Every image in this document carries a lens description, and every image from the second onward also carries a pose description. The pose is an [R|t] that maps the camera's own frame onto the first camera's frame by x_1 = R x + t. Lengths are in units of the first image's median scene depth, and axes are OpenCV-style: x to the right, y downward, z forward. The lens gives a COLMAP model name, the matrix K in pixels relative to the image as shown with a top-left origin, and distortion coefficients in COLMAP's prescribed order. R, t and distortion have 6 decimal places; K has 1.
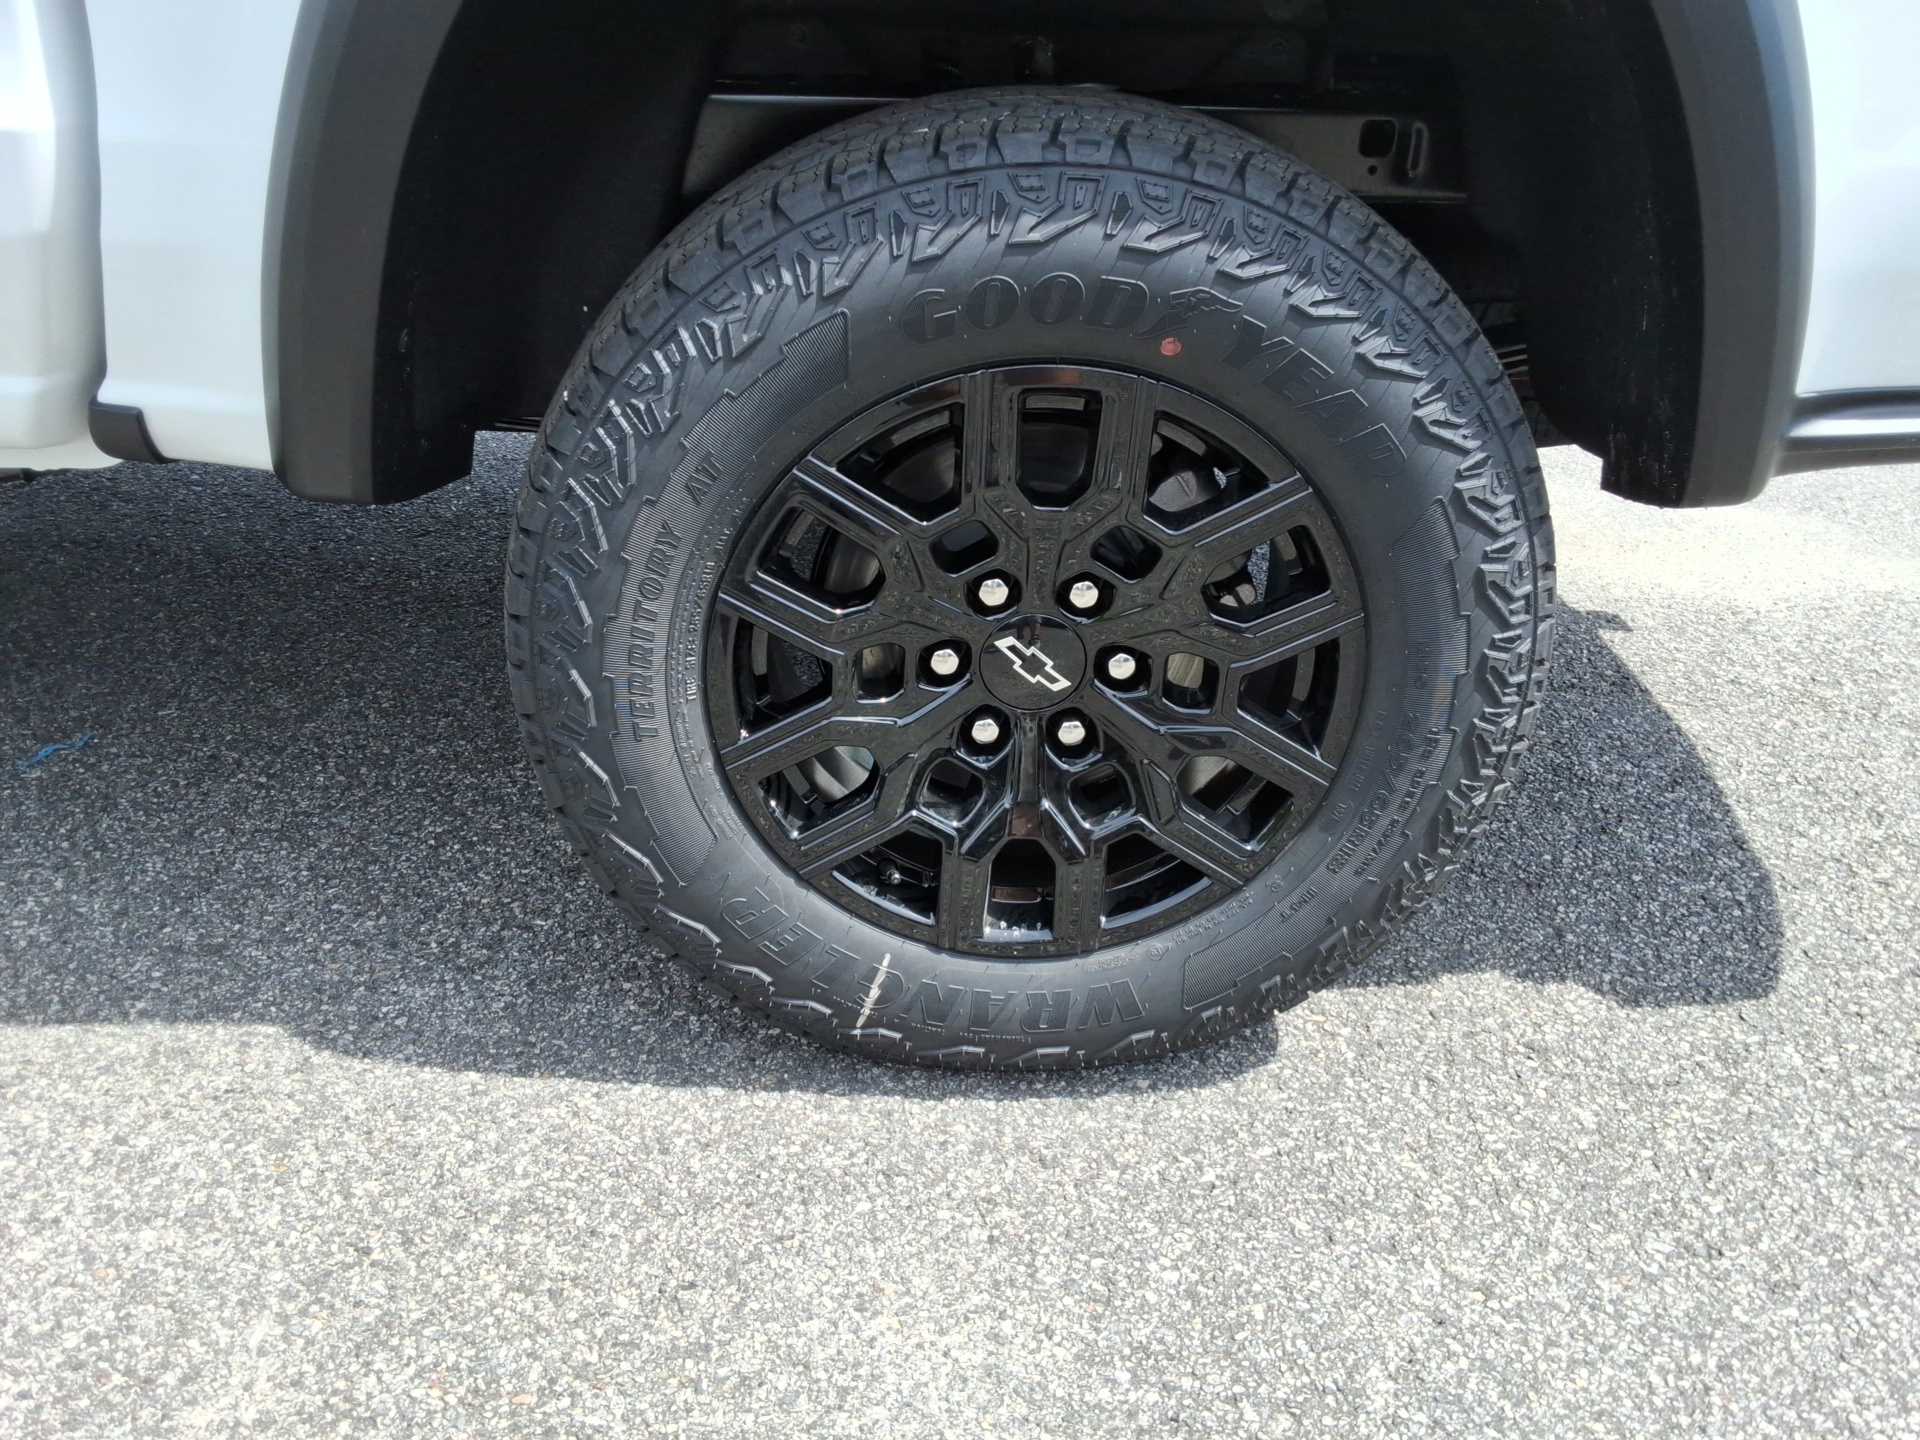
lens RADIAL K [[1543.9, 0, 967.4], [0, 1543.9, 730.2], [0, 0, 1]] dist [0.101977, -0.148049]
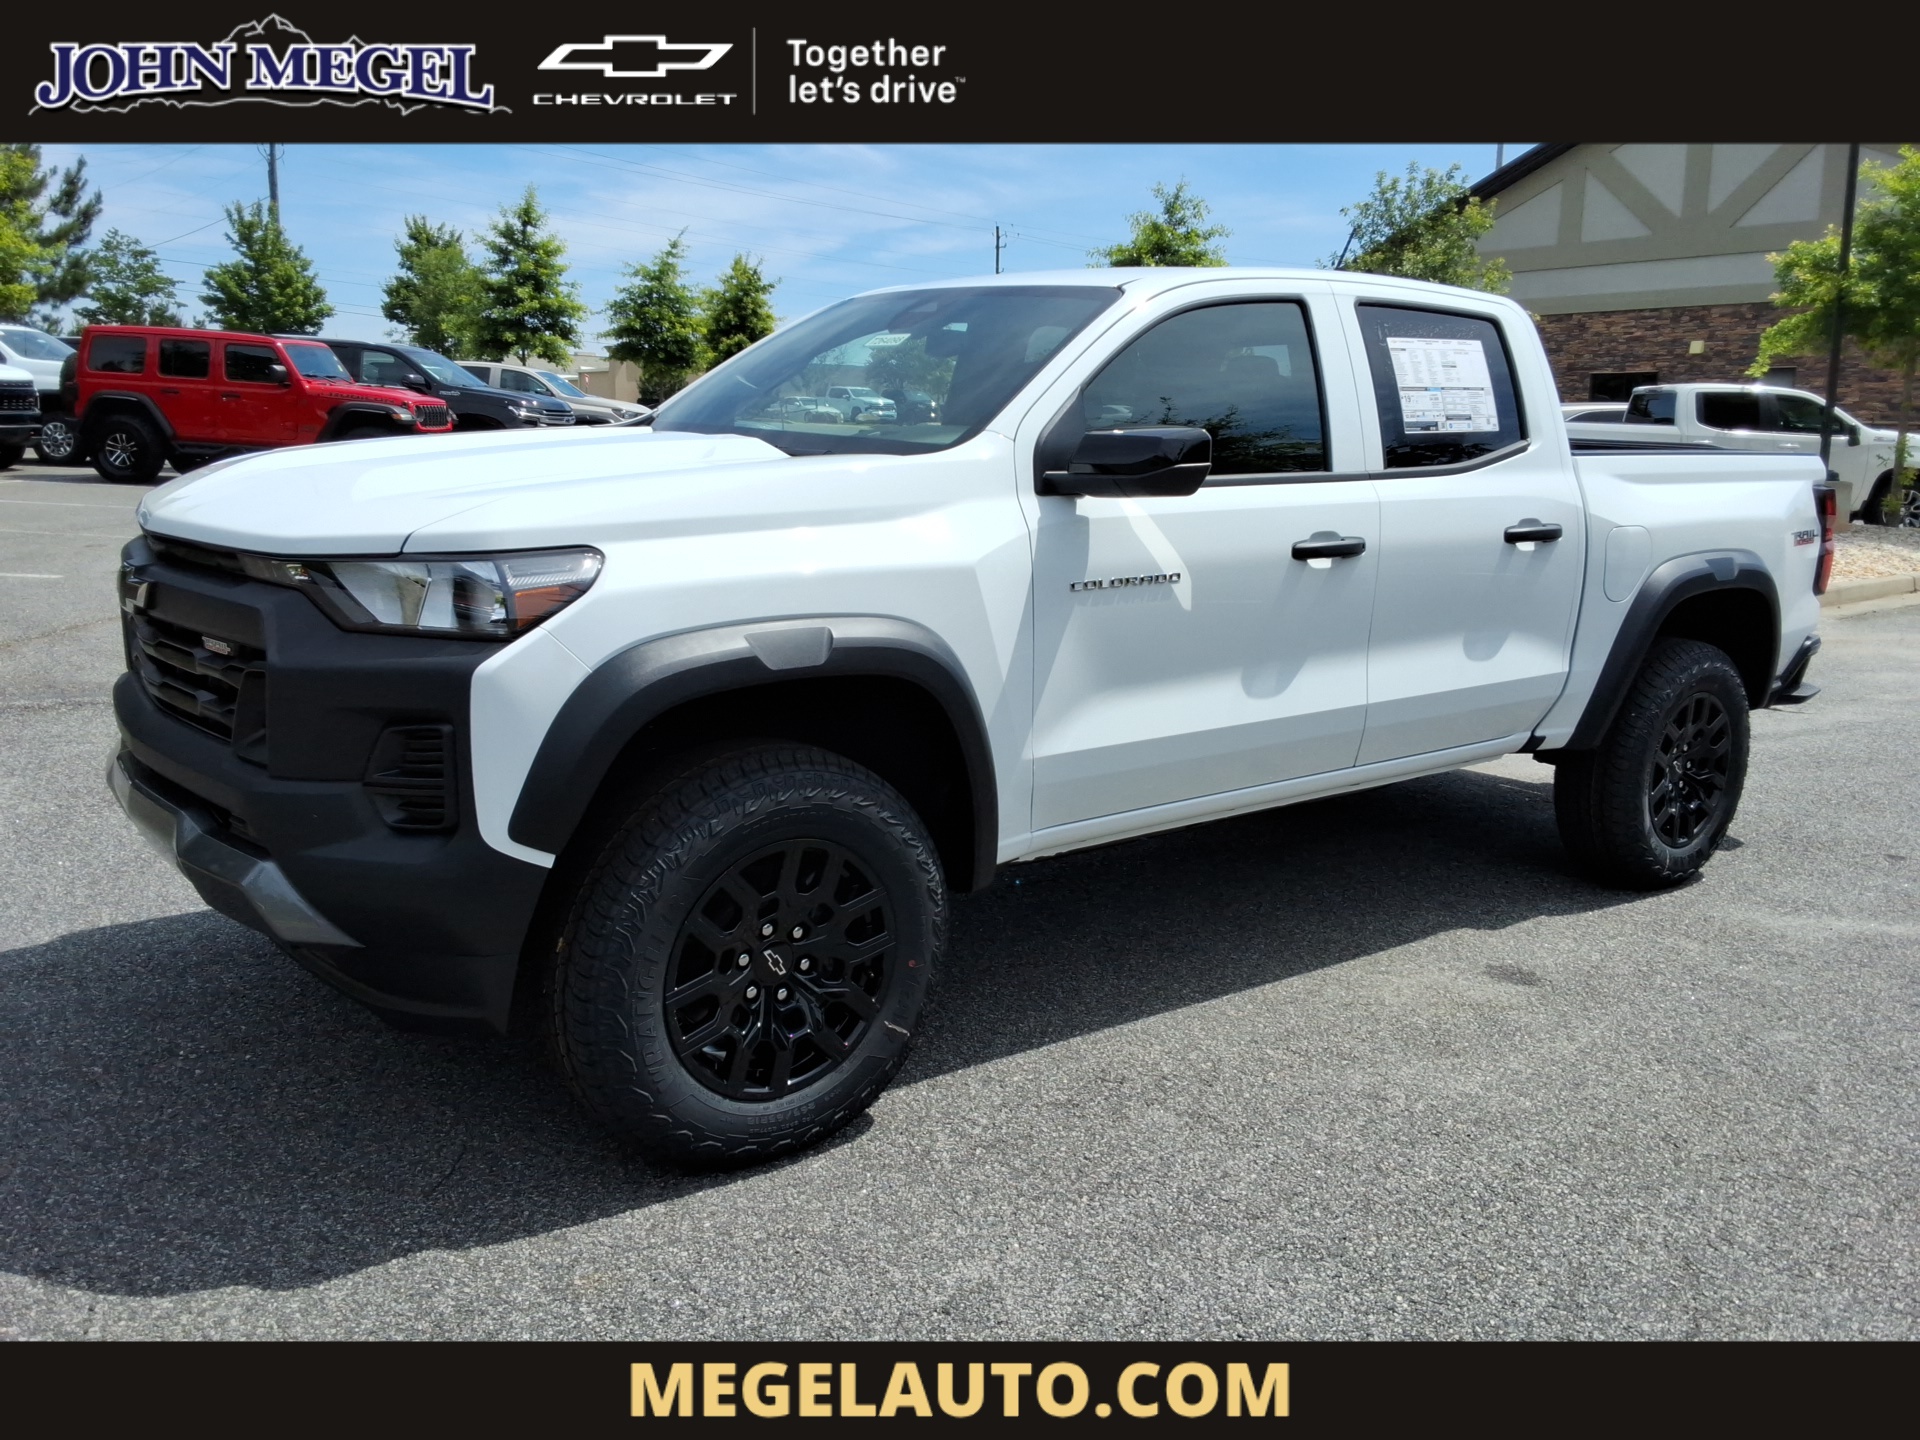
lens RADIAL K [[1543.9, 0, 988.2], [0, 1543.9, 725.3], [0, 0, 1]] dist [0.101977, -0.148049]
pose [[0.801800, -0.131712, 0.582897, -3.451632], [0.282956, 0.942813, -0.176179, 0.059553], [-0.526358, 0.306194, 0.793217, -1.223348]]
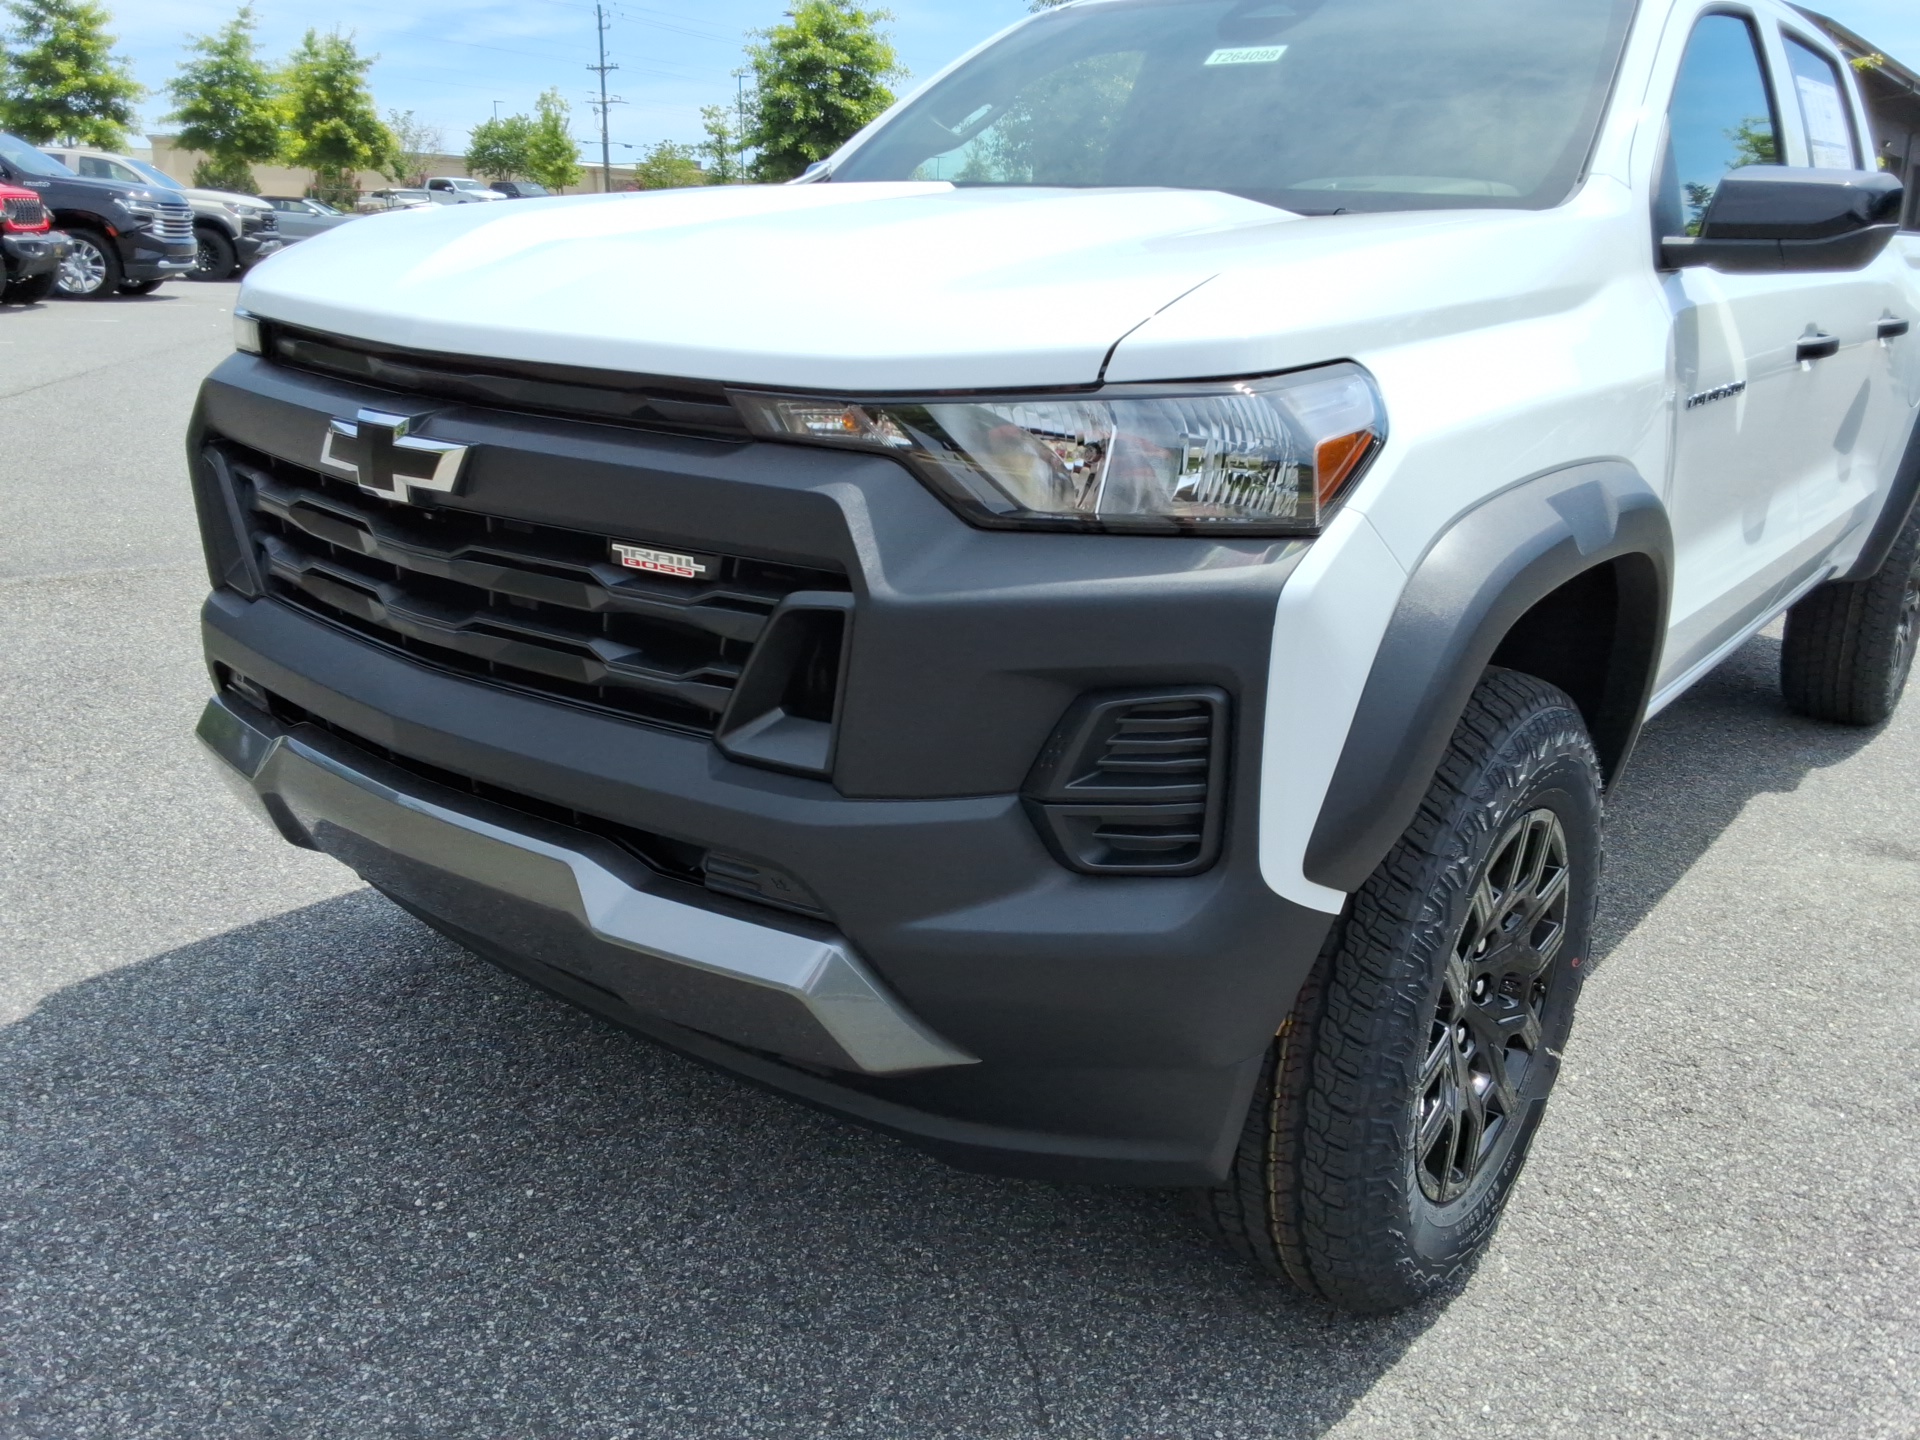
lens RADIAL K [[1543.9, 0, 988.4], [0, 1543.9, 710.1], [0, 0, 1]] dist [0.101977, -0.148049]
pose [[0.636750, -0.244543, 0.731265, -3.749212], [0.358667, 0.933466, -0.000149, -0.501072], [-0.682574, 0.262375, 0.682093, 0.006016]]
